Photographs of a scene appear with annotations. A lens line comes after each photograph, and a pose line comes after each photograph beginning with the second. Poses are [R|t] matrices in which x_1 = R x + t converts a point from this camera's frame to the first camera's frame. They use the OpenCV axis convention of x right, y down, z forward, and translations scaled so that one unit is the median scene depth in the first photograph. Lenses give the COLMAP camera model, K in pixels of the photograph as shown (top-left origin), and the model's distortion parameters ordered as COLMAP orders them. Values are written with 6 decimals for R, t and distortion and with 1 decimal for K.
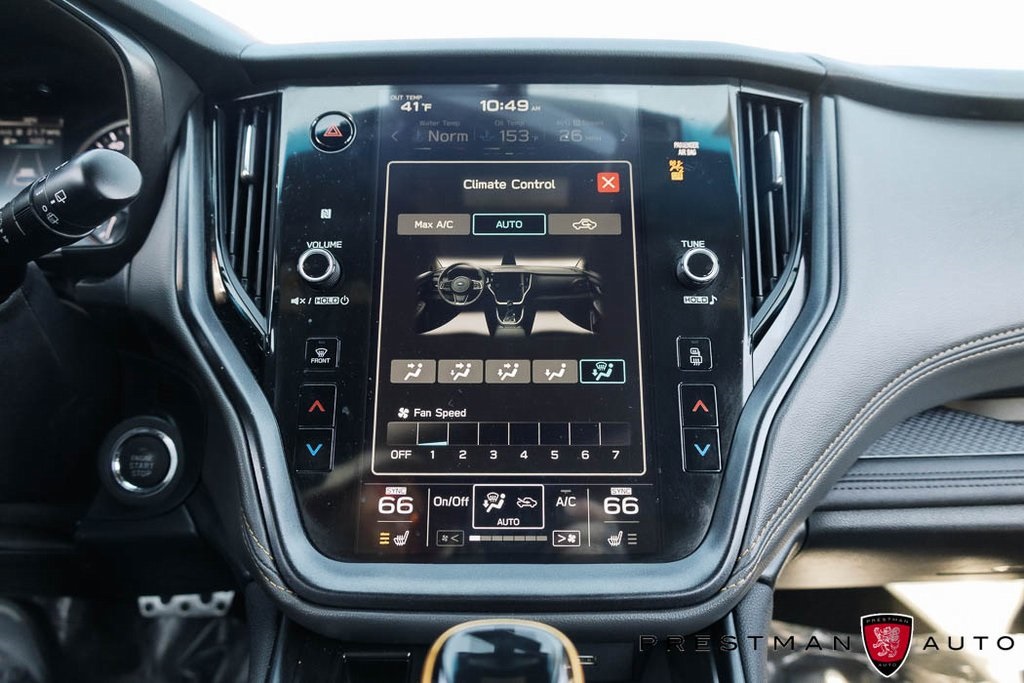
lens RADIAL K [[685.3, 0, 511.6], [0, 685.3, 341.7], [0, 0, 1]] dist [0.004274, -0.003659]
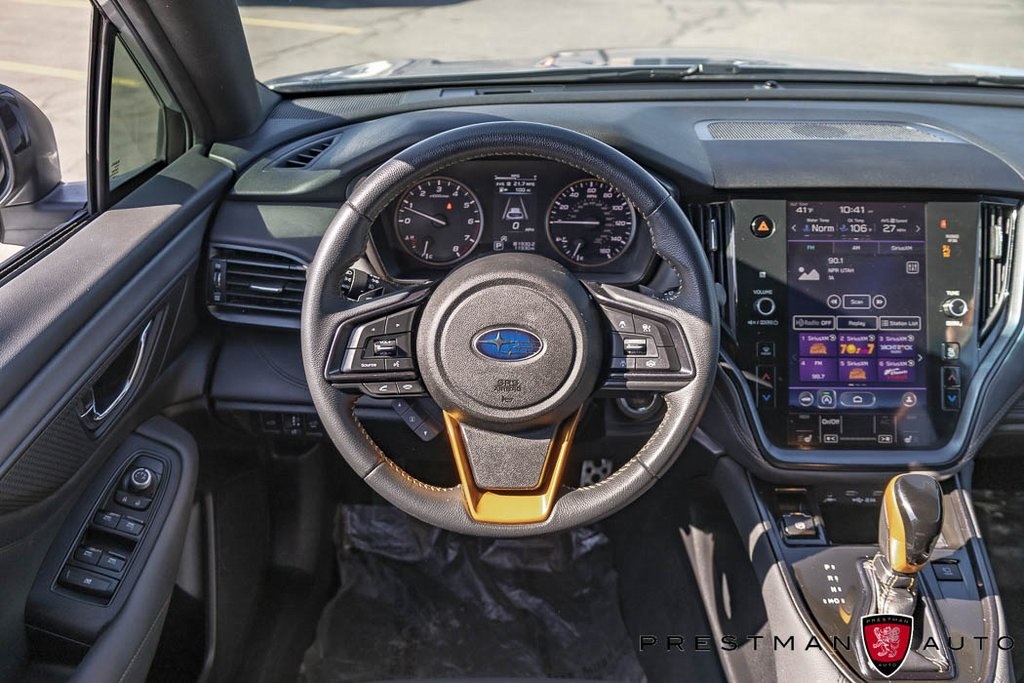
lens RADIAL K [[885.9, 0, 514.1], [0, 885.9, 338.5], [0, 0, 1]] dist [-0.026087, 0.003167]
pose [[0.999989, 0.001230, -0.004442, -1.003144], [-0.000217, 0.975230, 0.221192, -0.589074], [0.004604, -0.221189, 0.975220, -1.521996]]
